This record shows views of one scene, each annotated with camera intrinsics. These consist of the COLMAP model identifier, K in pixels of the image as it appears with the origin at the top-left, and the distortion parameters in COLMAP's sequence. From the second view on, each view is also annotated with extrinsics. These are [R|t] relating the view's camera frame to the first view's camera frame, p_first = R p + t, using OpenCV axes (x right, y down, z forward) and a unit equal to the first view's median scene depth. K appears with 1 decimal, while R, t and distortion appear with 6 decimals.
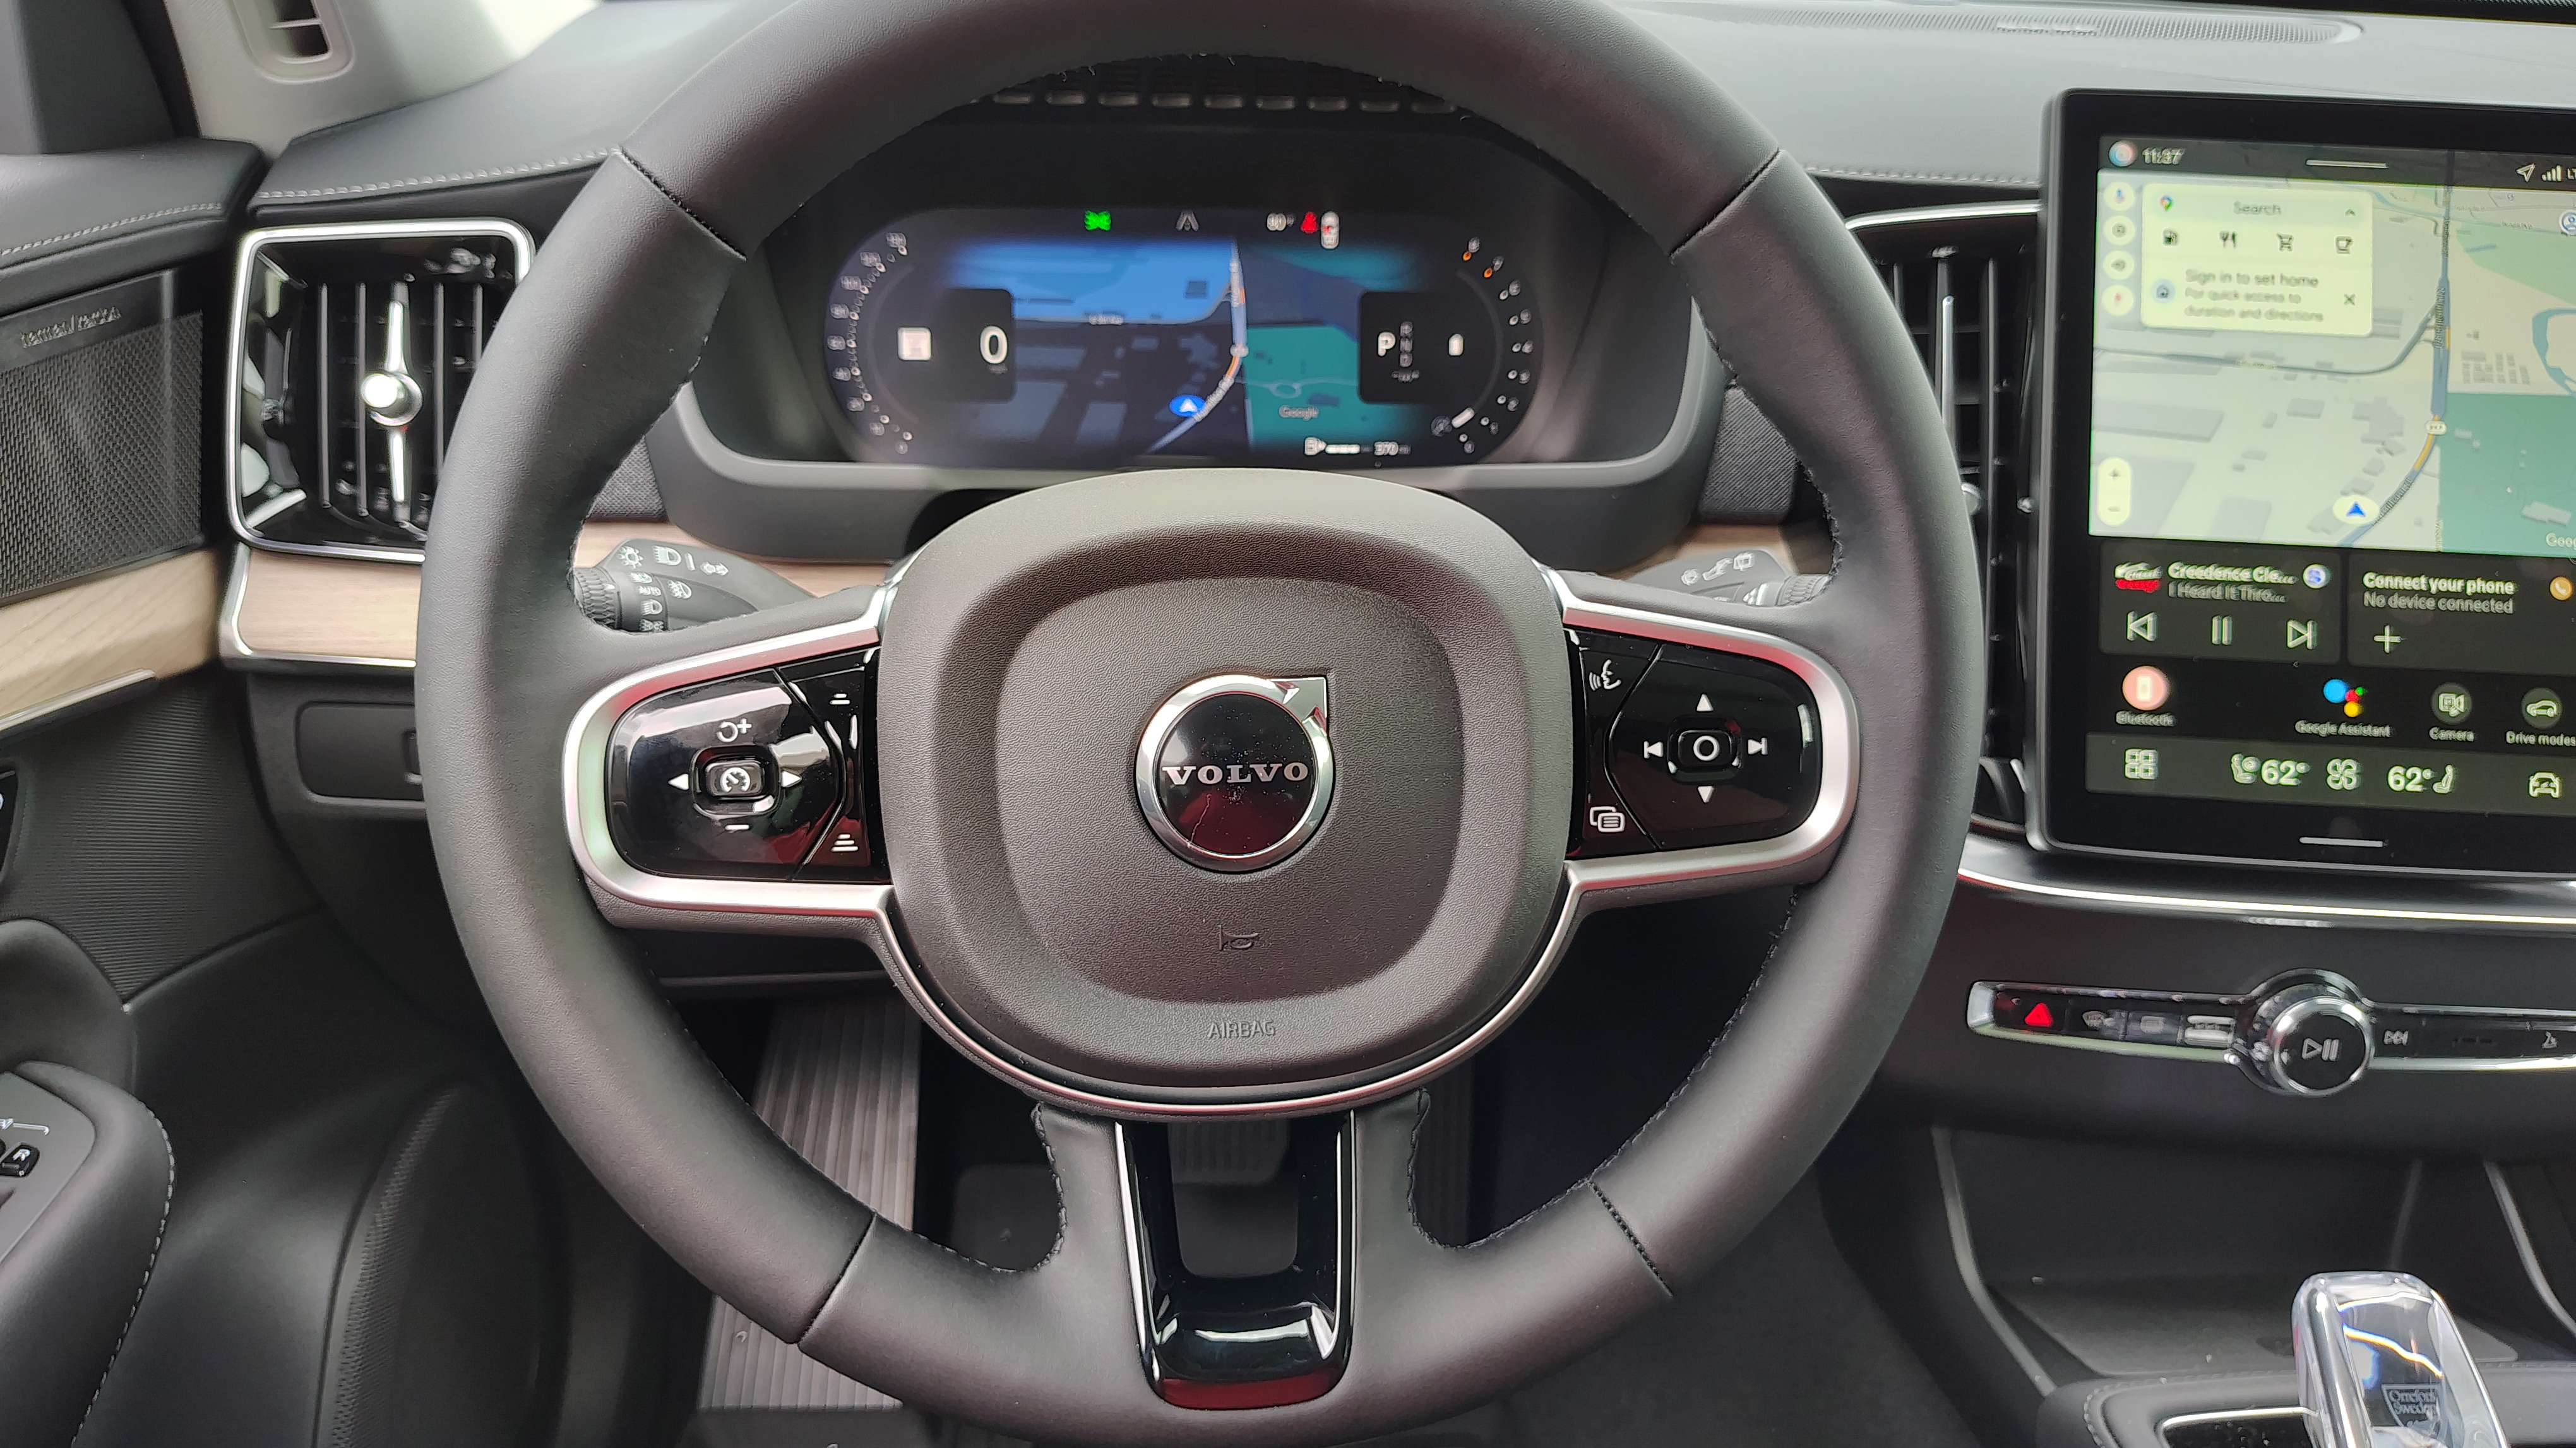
lens RADIAL K [[1864.7, 0, 1274.2], [0, 1864.7, 719.2], [0, 0, 1]] dist [0.036092, -0.058914]
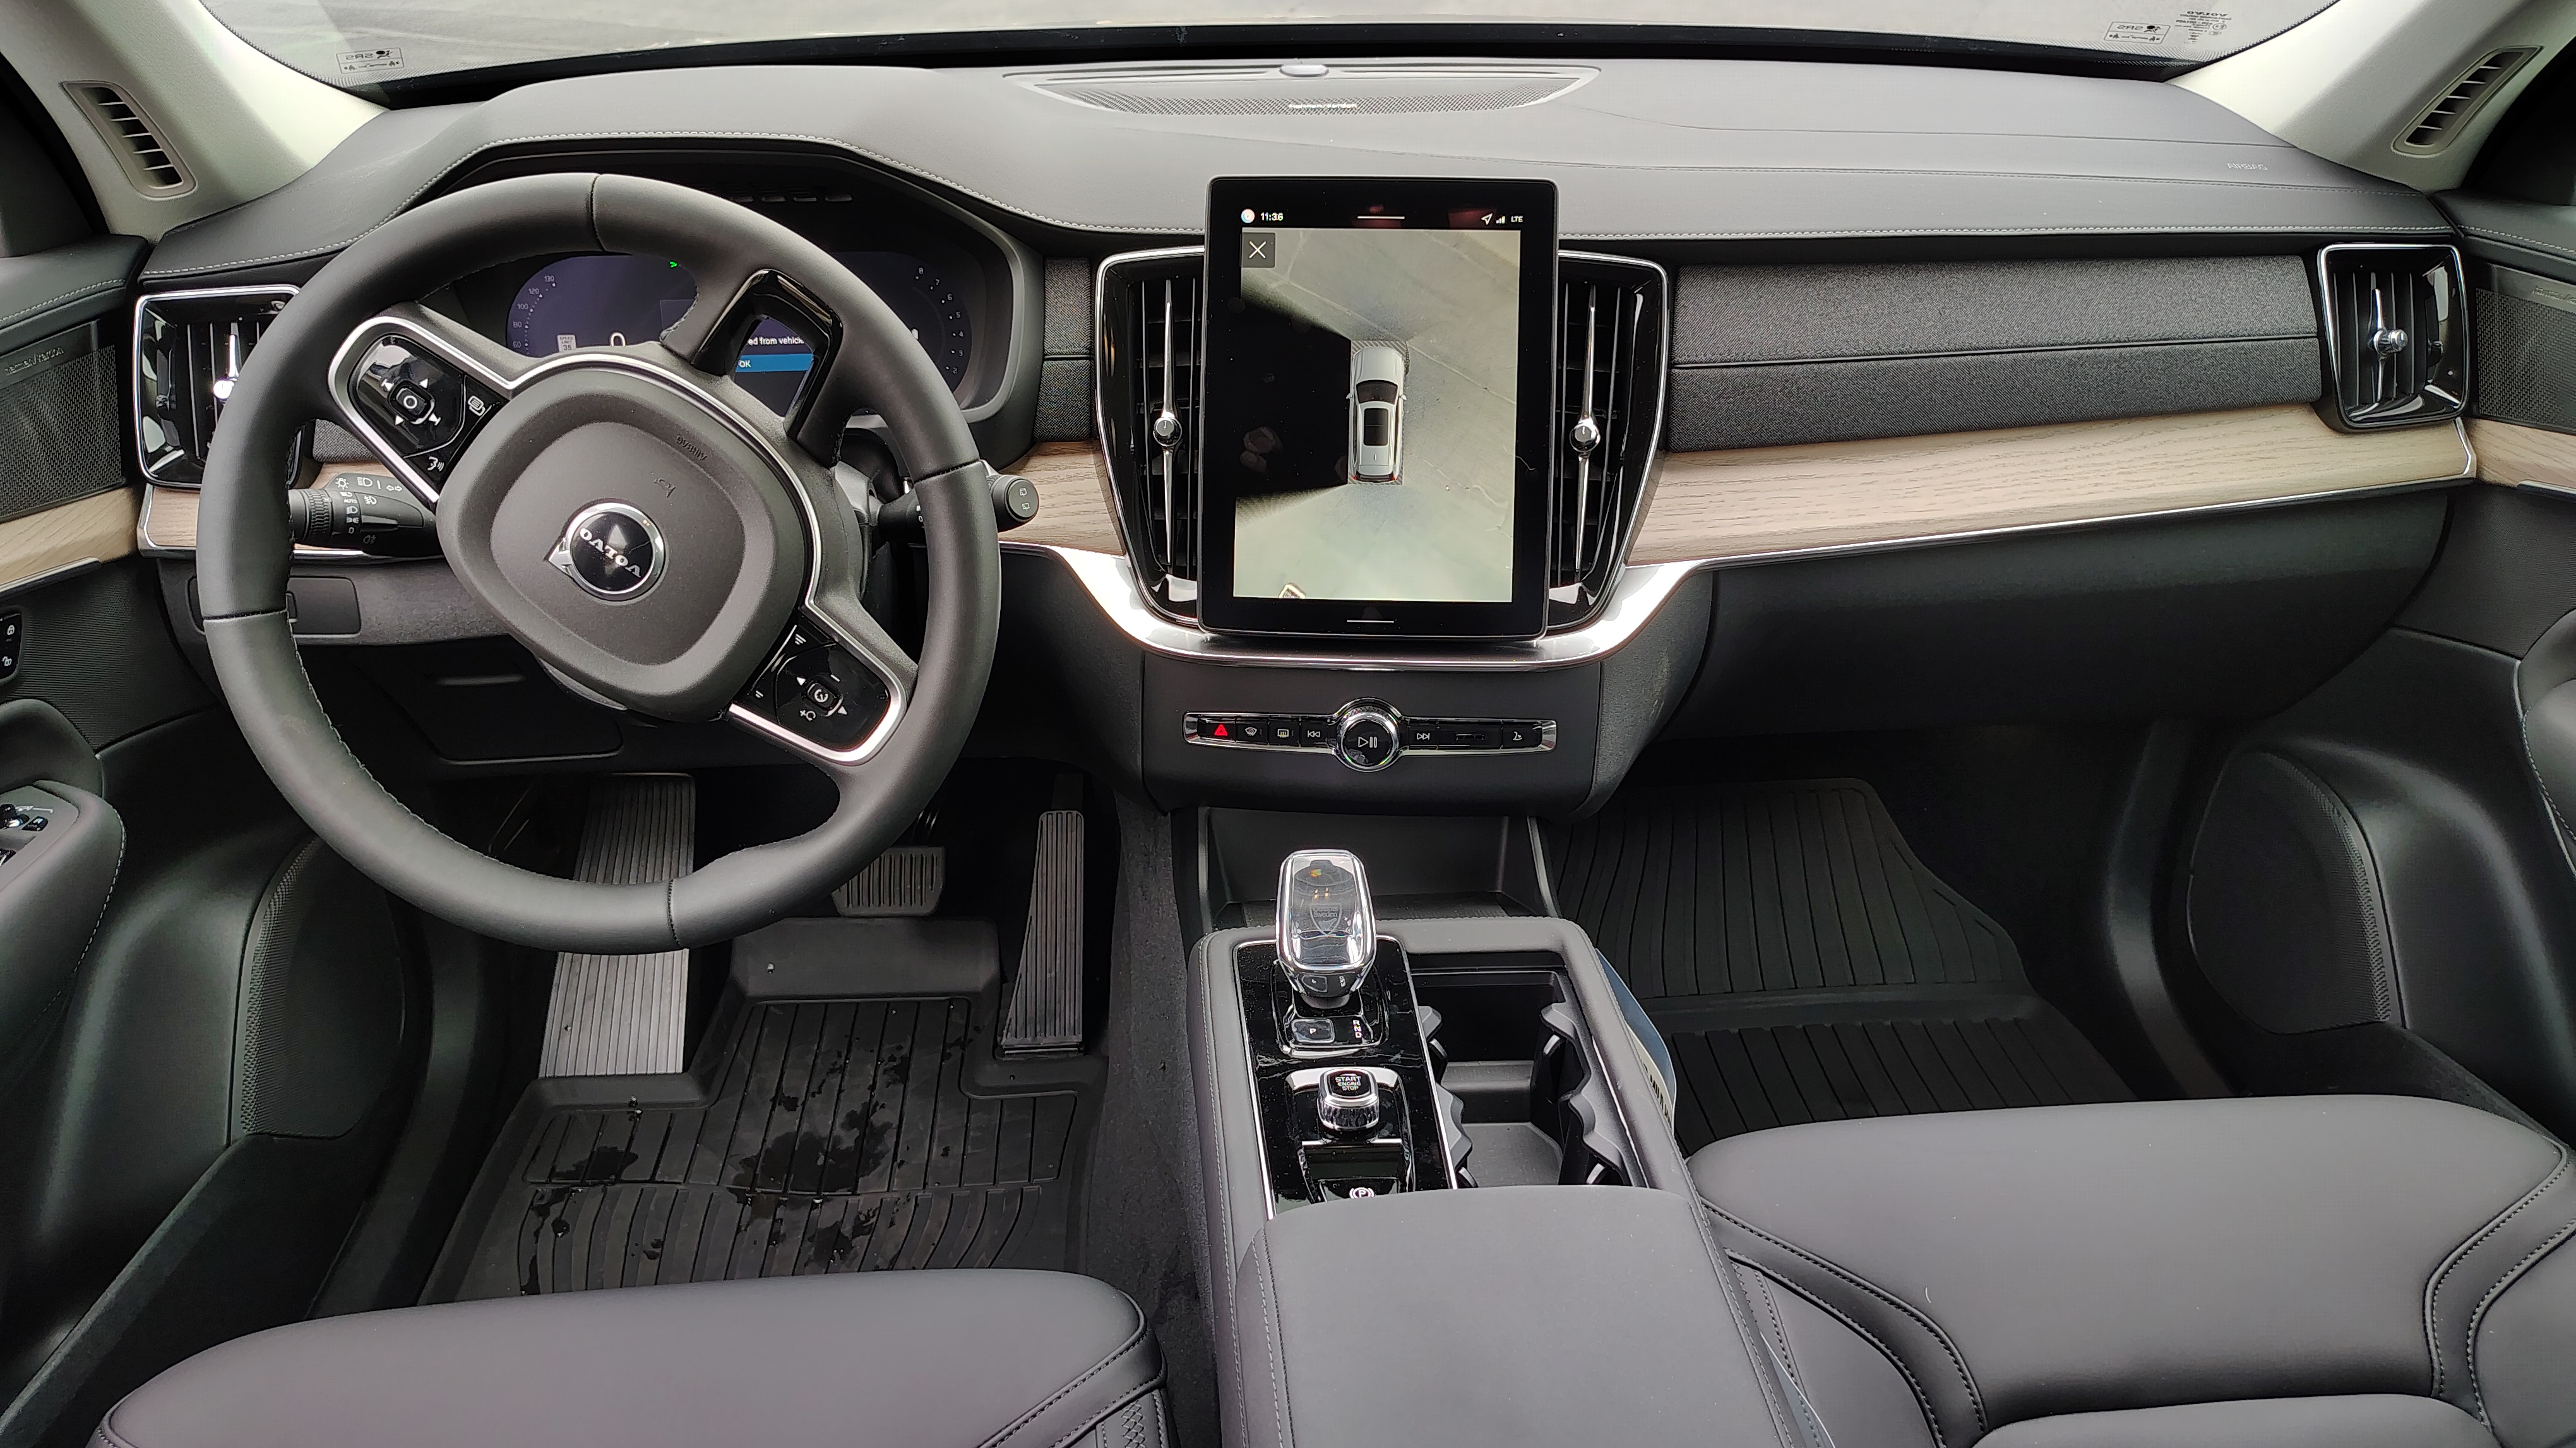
lens RADIAL K [[1864.7, 0, 1288.4], [0, 1864.7, 736.9], [0, 0, 1]] dist [0.036092, -0.058914]
pose [[0.999554, -0.028892, -0.007613, 0.492106], [0.029296, 0.997785, 0.059717, 0.065592], [0.005870, -0.059913, 0.998186, -0.705616]]
